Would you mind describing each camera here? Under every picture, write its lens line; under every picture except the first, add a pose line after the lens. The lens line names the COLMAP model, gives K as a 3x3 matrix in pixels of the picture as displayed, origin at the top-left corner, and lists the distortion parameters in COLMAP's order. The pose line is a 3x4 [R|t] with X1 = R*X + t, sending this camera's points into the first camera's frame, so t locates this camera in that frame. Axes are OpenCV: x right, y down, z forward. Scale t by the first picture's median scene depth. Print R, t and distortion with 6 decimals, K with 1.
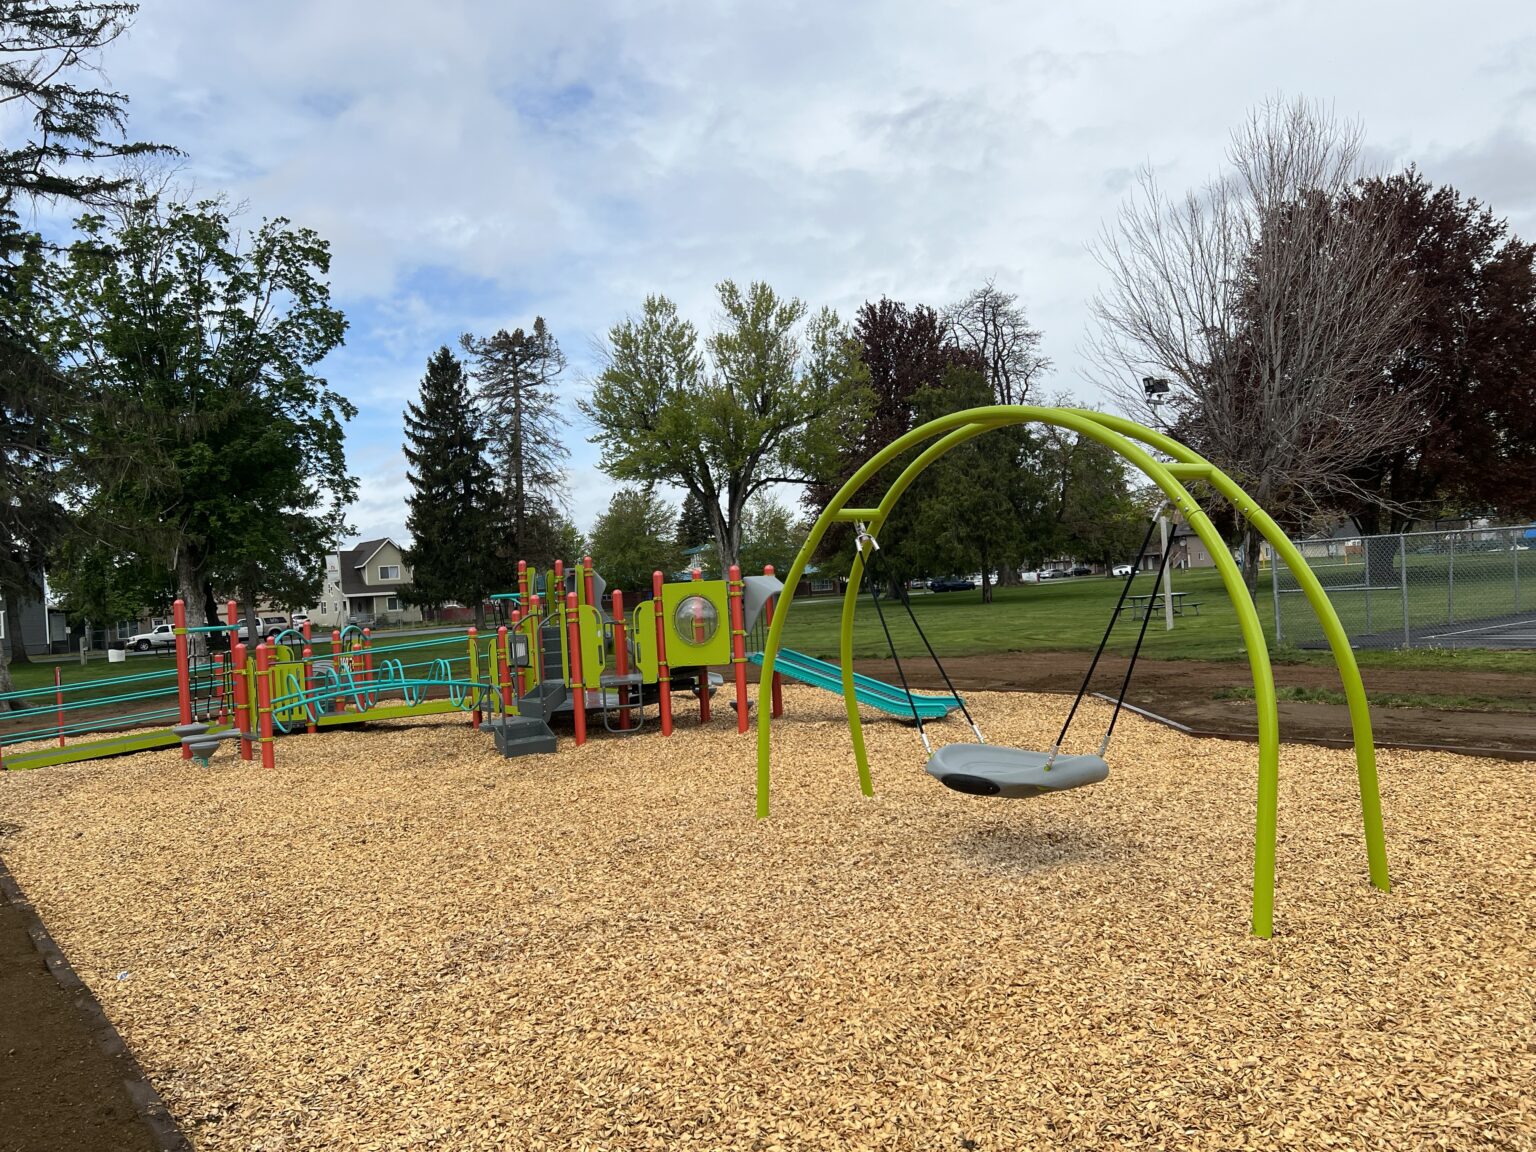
lens RADIAL K [[1194.3, 0, 777.2], [0, 1194.3, 576.5], [0, 0, 1]] dist [0.059821, -0.061421]
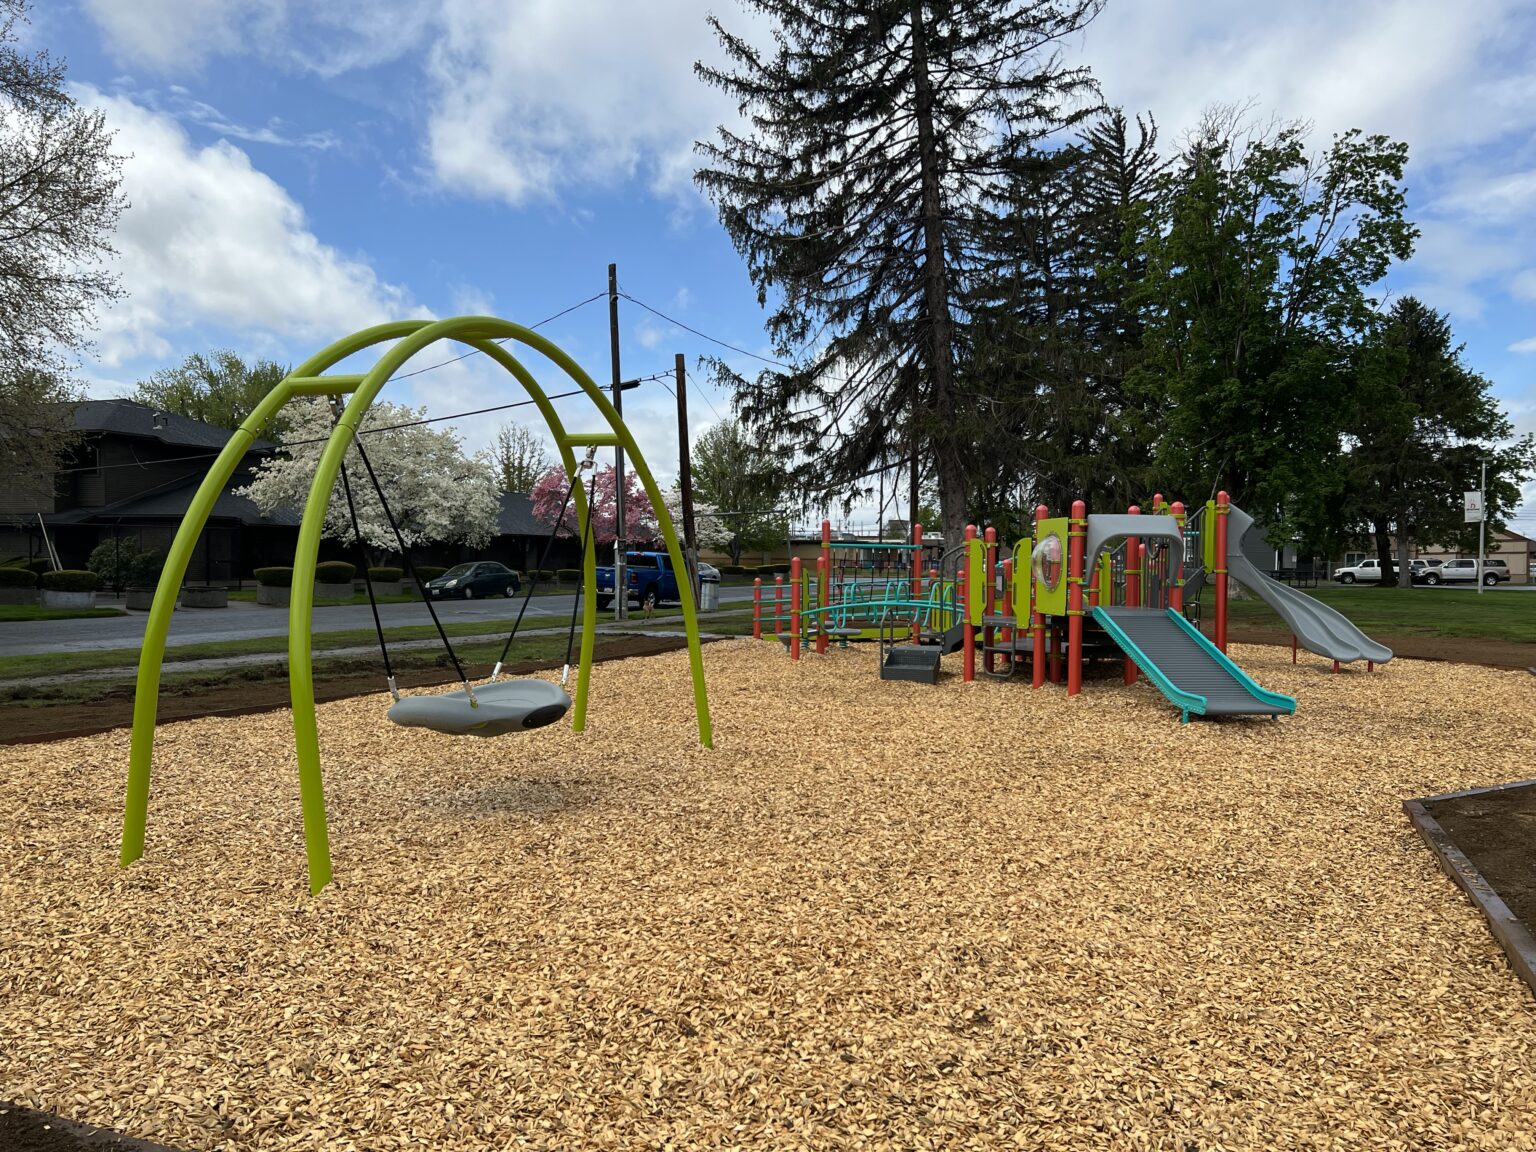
lens RADIAL K [[1194.3, 0, 771.9], [0, 1194.3, 577.7], [0, 0, 1]] dist [0.059821, -0.061421]
pose [[0.498258, 0.082770, -0.863069, 0.349165], [-0.036117, 0.996550, 0.074721, -0.006448], [0.866276, -0.006058, 0.499529, 0.228516]]
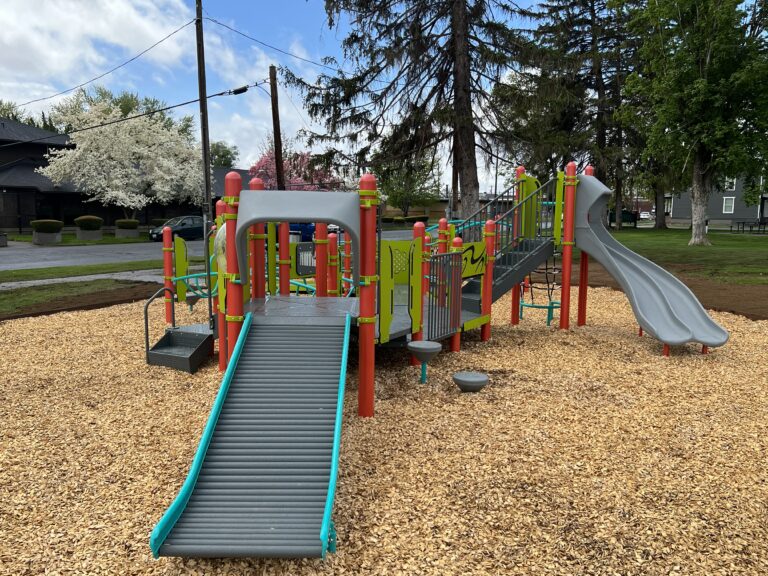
lens RADIAL K [[692.1, 0, 383.6], [0, 692.1, 285.5], [0, 0, 1]] dist [0.011464, 0.014154]
pose [[0.396320, 0.169740, -0.902285, 0.203633], [-0.028209, 0.984548, 0.172825, -0.009420], [0.917679, -0.043042, 0.394984, 0.537298]]
